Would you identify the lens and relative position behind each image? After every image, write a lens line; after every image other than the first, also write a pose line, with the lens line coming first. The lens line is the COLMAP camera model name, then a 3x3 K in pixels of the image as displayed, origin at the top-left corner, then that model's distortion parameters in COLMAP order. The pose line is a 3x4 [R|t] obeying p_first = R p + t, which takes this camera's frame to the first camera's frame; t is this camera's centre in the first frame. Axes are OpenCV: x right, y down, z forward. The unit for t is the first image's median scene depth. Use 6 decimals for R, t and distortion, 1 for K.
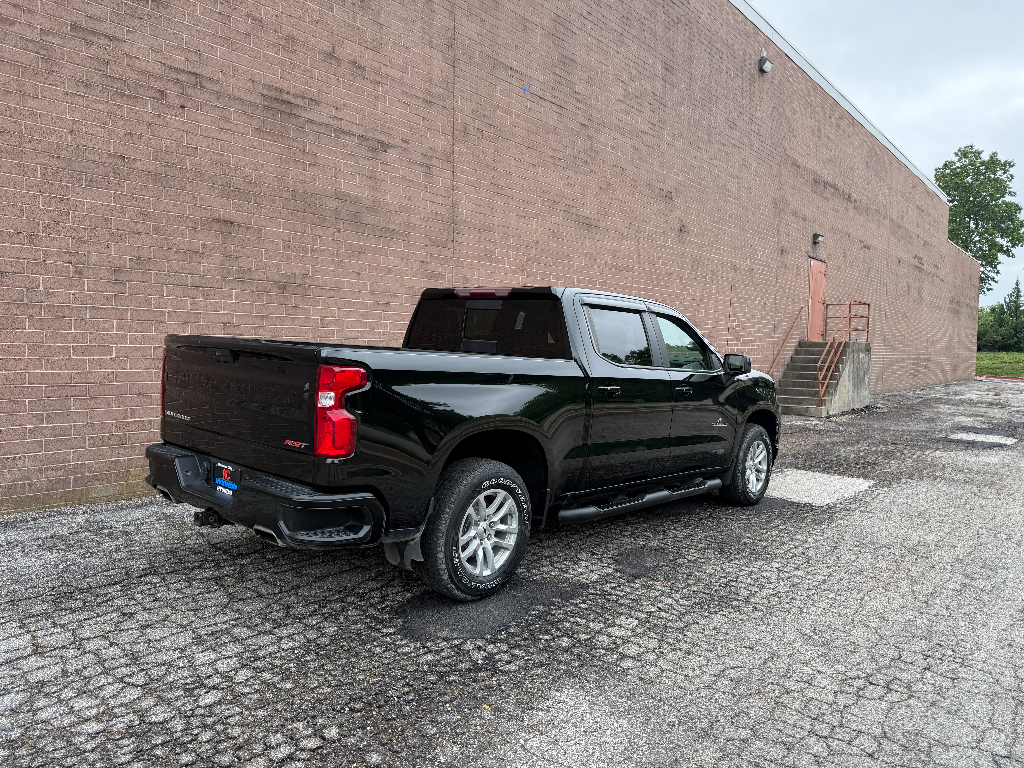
lens RADIAL K [[708.9, 0, 512.0], [0, 708.9, 384.0], [0, 0, 1]] dist [0.000286, -0.000192]
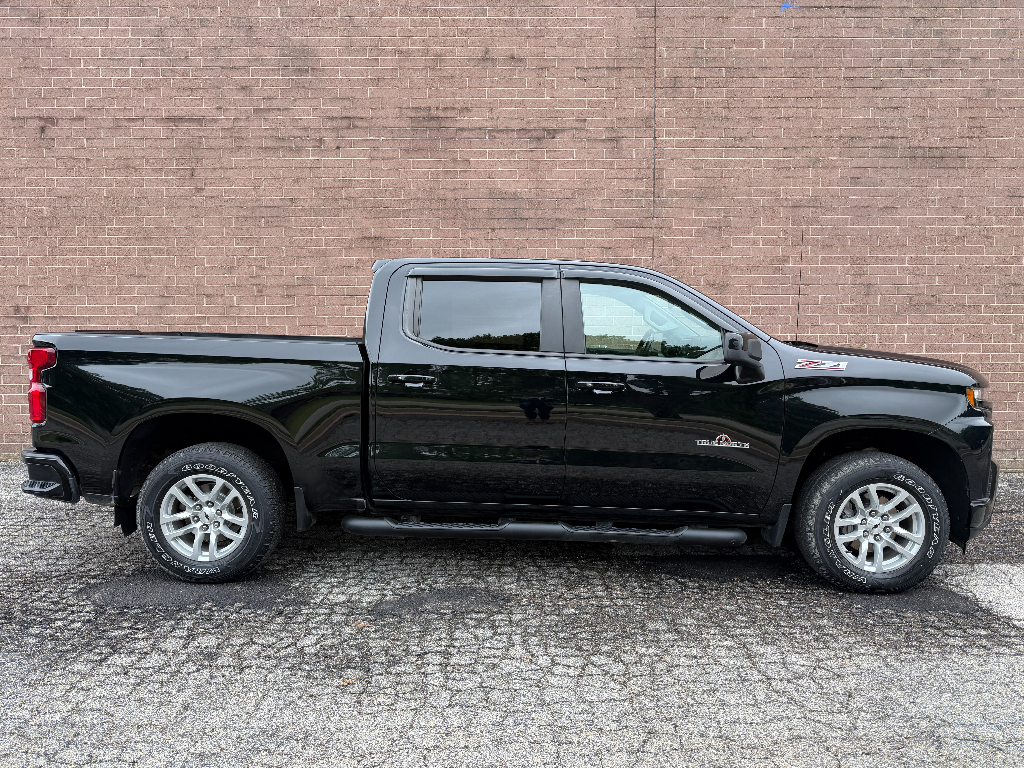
lens RADIAL K [[718.4, 0, 509.6], [0, 718.4, 370.9], [0, 0, 1]] dist [0.097020, -0.144361]
pose [[0.651271, -0.004391, -0.758833, 0.693399], [-0.025313, 0.999301, -0.027507, 0.016305], [0.758423, 0.037123, 0.650705, 0.449191]]
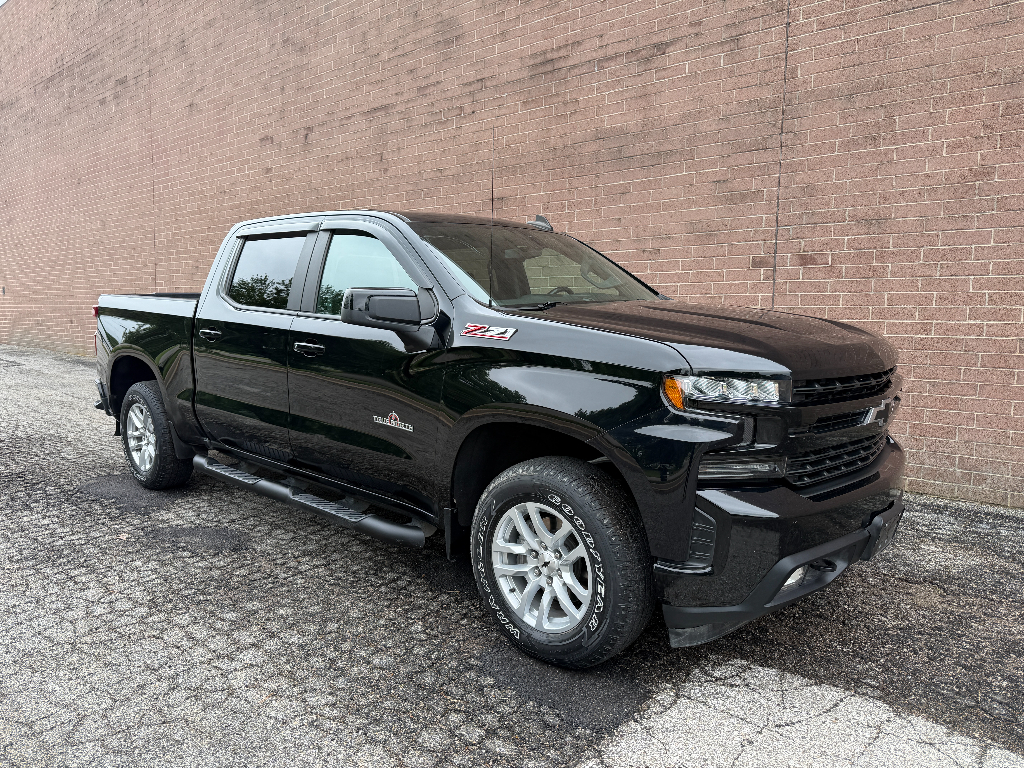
lens RADIAL K [[718.4, 0, 509.6], [0, 718.4, 370.9], [0, 0, 1]] dist [0.097020, -0.144361]
pose [[-0.003042, 0.058934, -0.998257, 0.866921], [-0.067988, 0.995940, 0.059005, -0.019340], [0.997681, 0.068049, 0.000977, 1.141740]]
